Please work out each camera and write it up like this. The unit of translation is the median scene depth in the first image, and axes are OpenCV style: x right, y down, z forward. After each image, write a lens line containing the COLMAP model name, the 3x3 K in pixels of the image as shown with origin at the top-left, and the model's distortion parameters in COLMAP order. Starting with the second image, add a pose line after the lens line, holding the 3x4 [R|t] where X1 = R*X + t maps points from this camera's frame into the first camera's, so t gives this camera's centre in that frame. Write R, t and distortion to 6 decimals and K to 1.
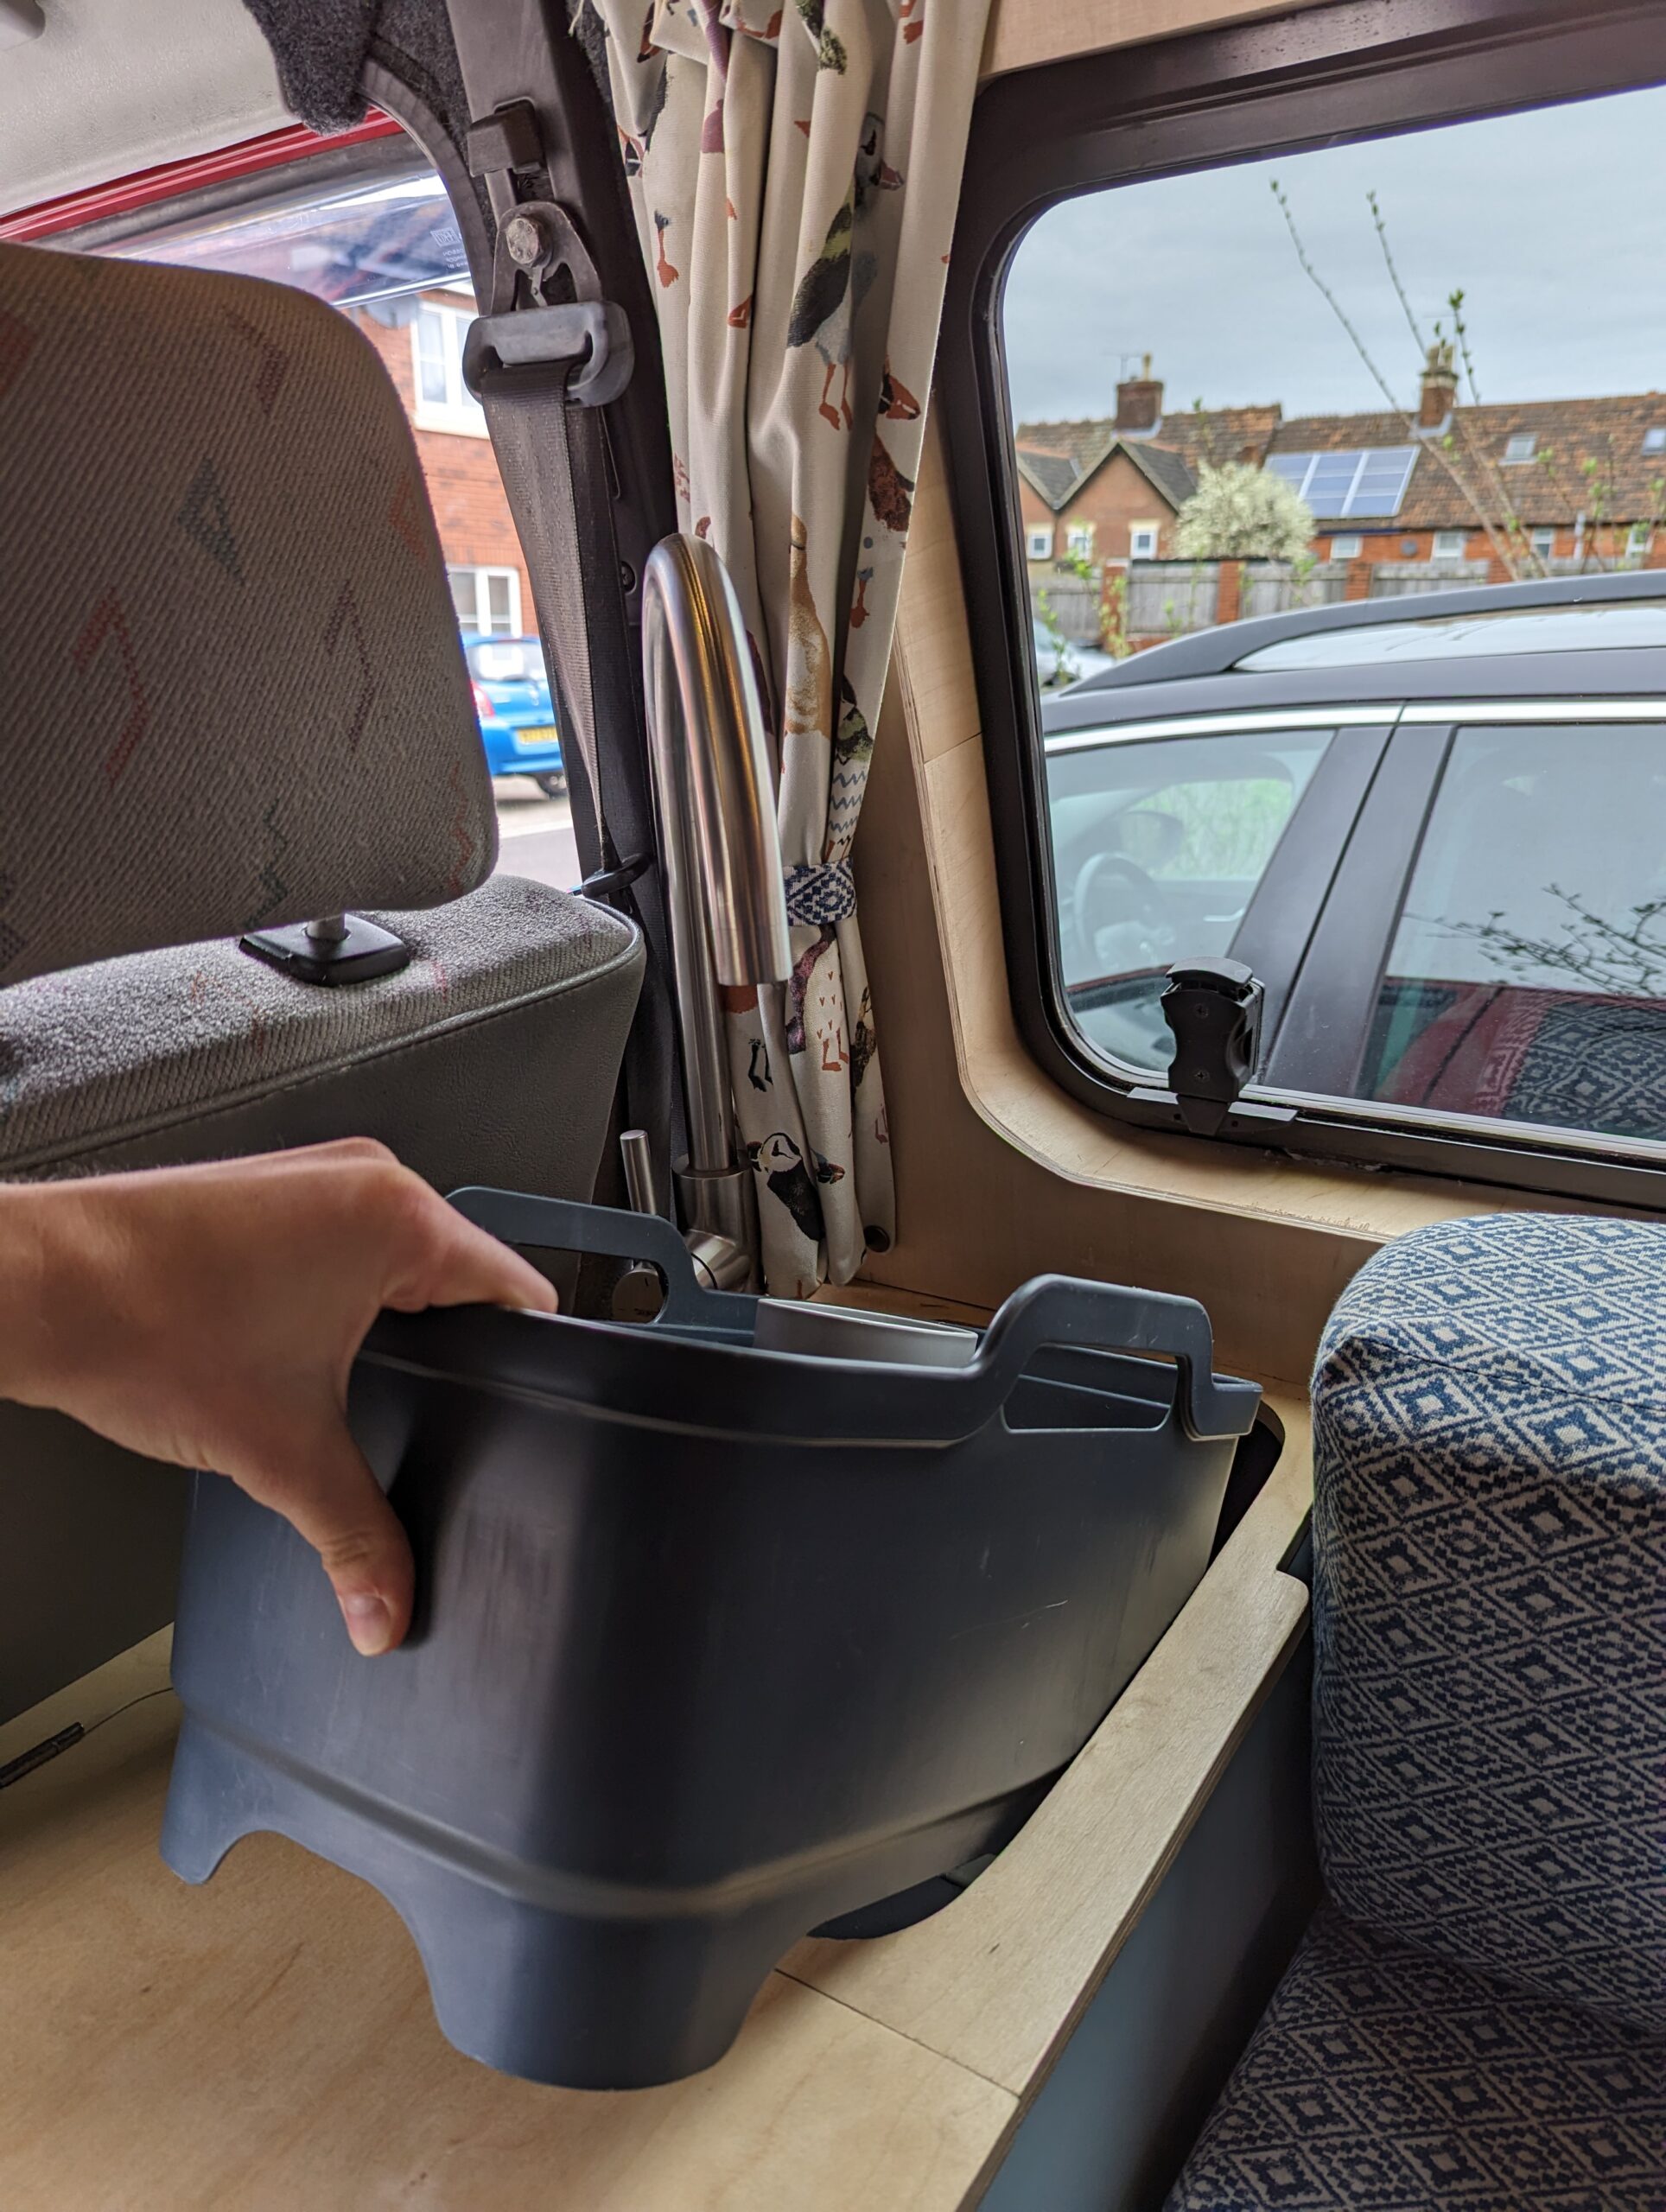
lens RADIAL K [[1575.0, 0, 892.0], [0, 1575.0, 1168.7], [0, 0, 1]] dist [0.049724, -0.039426]
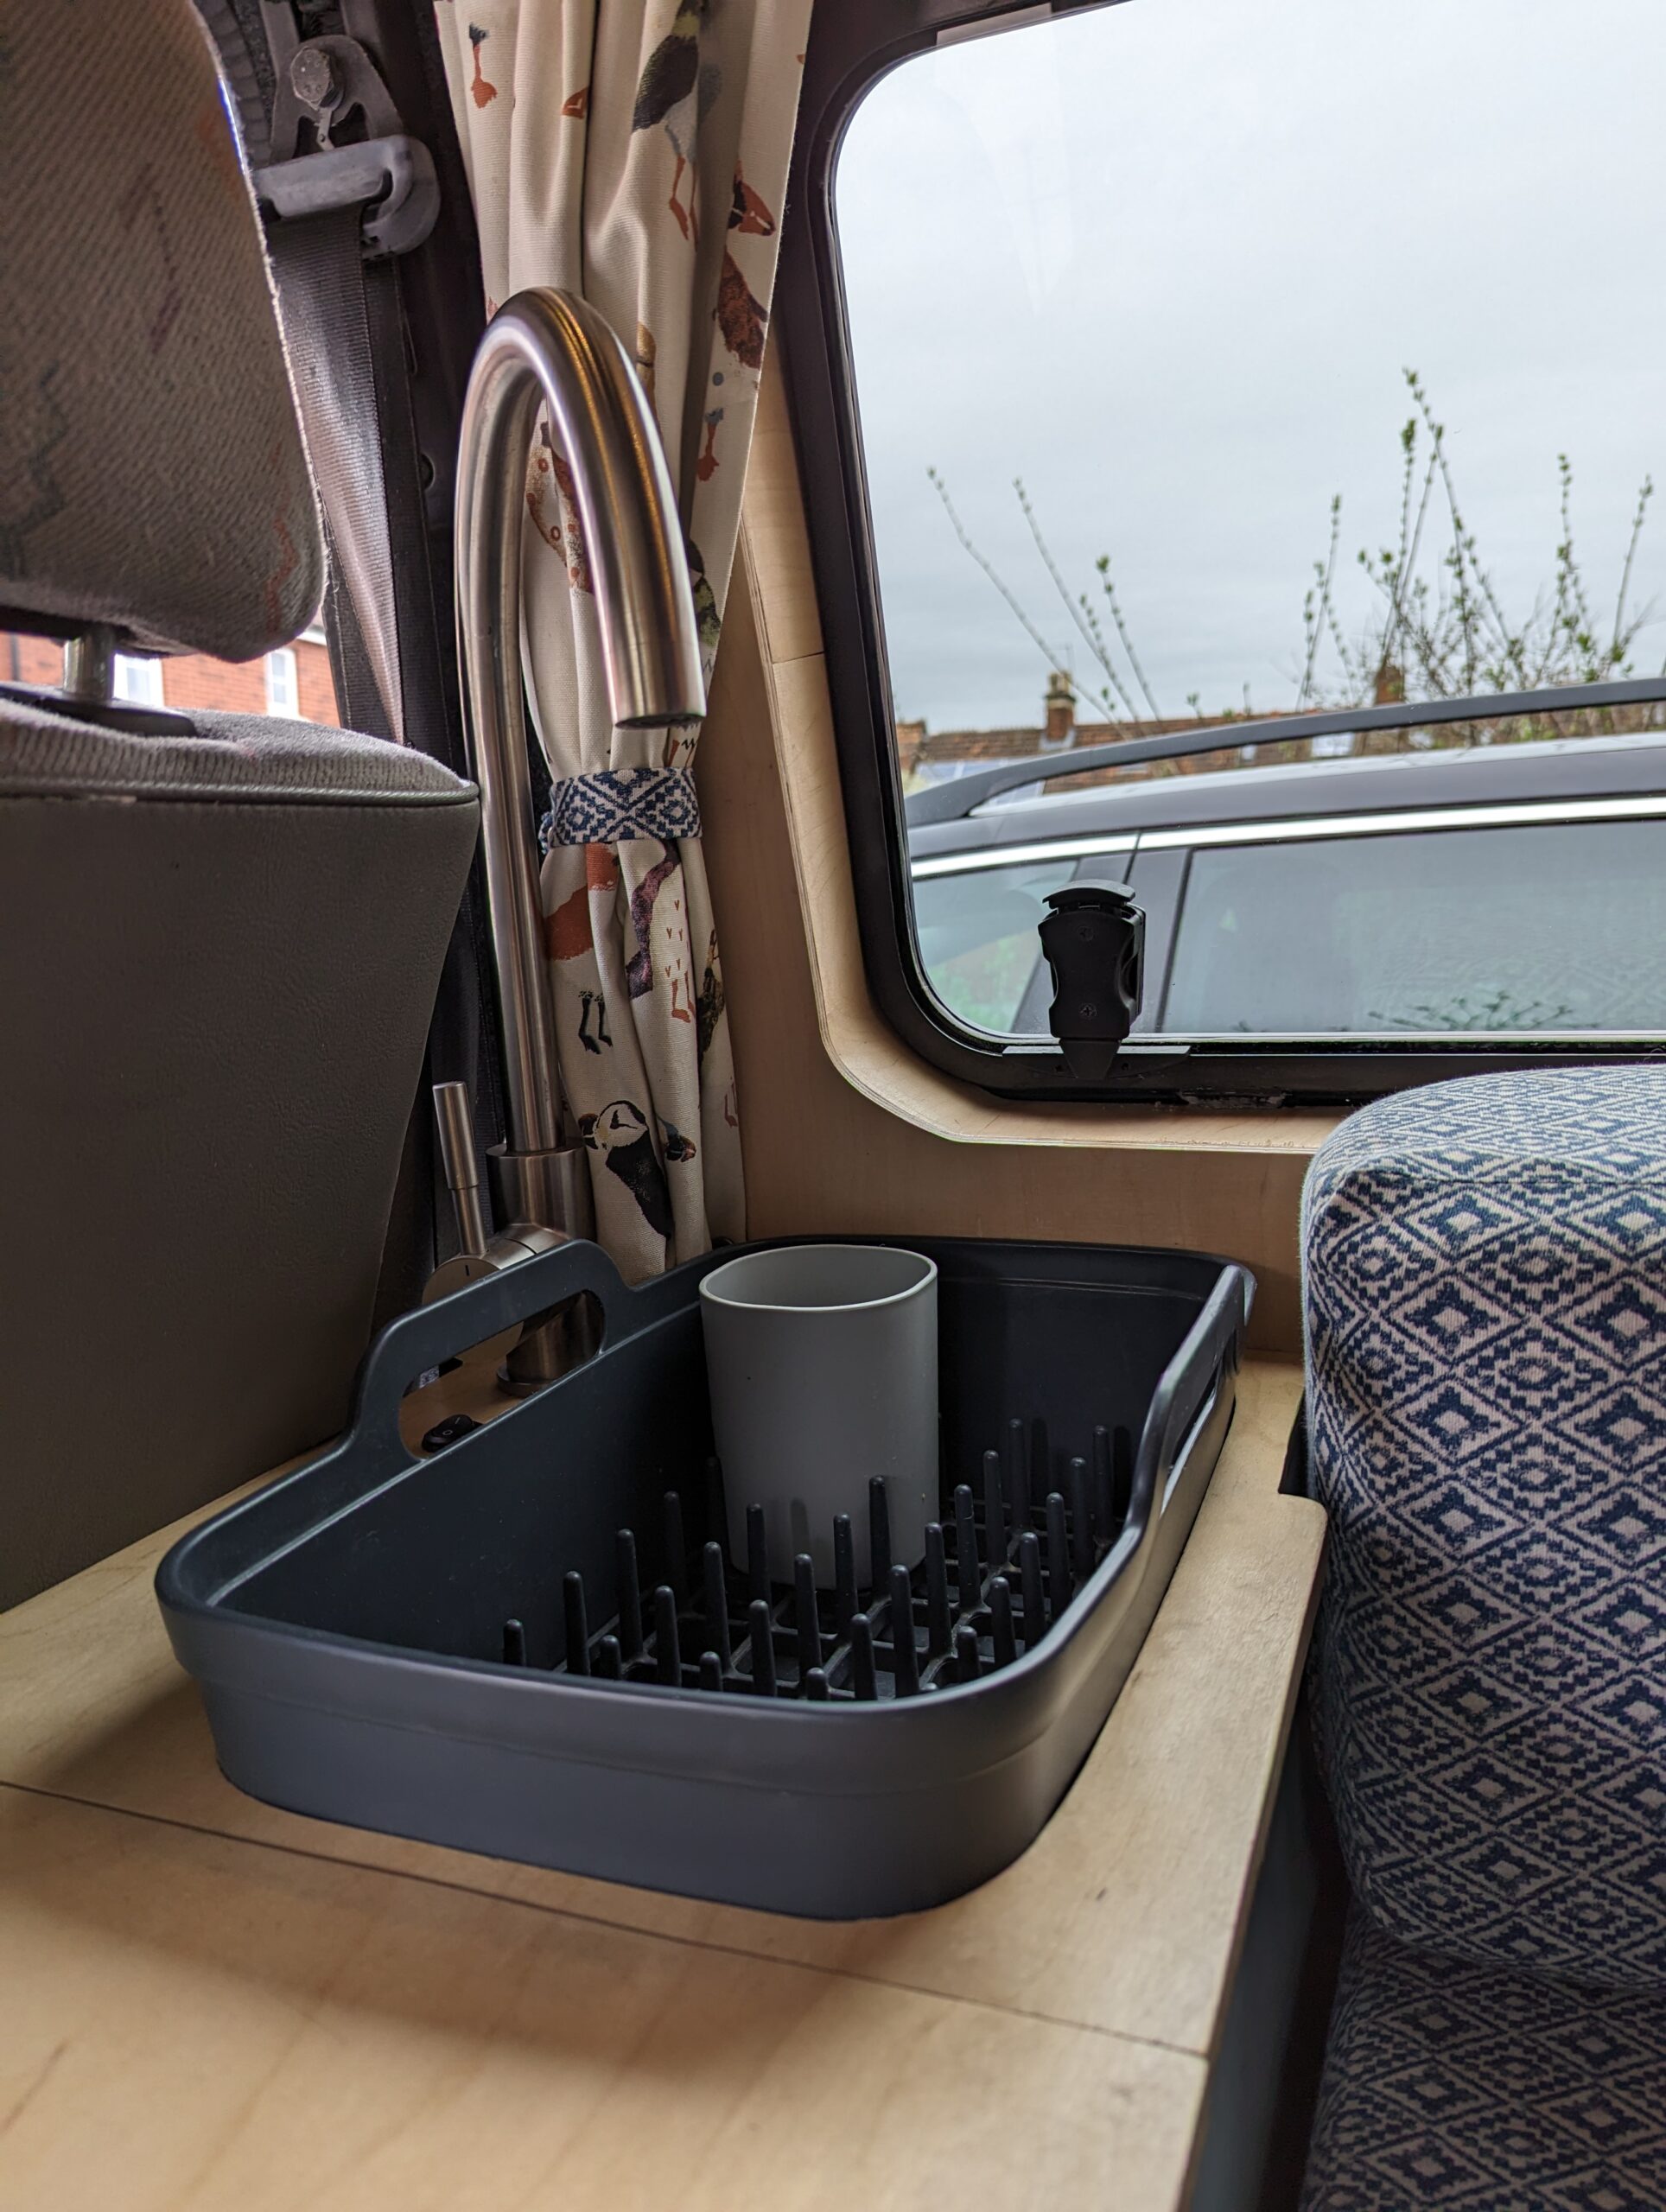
lens RADIAL K [[1575.0, 0, 888.7], [0, 1575.0, 1146.9], [0, 0, 1]] dist [0.049724, -0.039426]
pose [[0.980852, -0.048268, 0.188680, -0.108456], [0.082584, 0.980470, -0.178487, 0.200119], [-0.176380, 0.190651, 0.965682, 0.181670]]
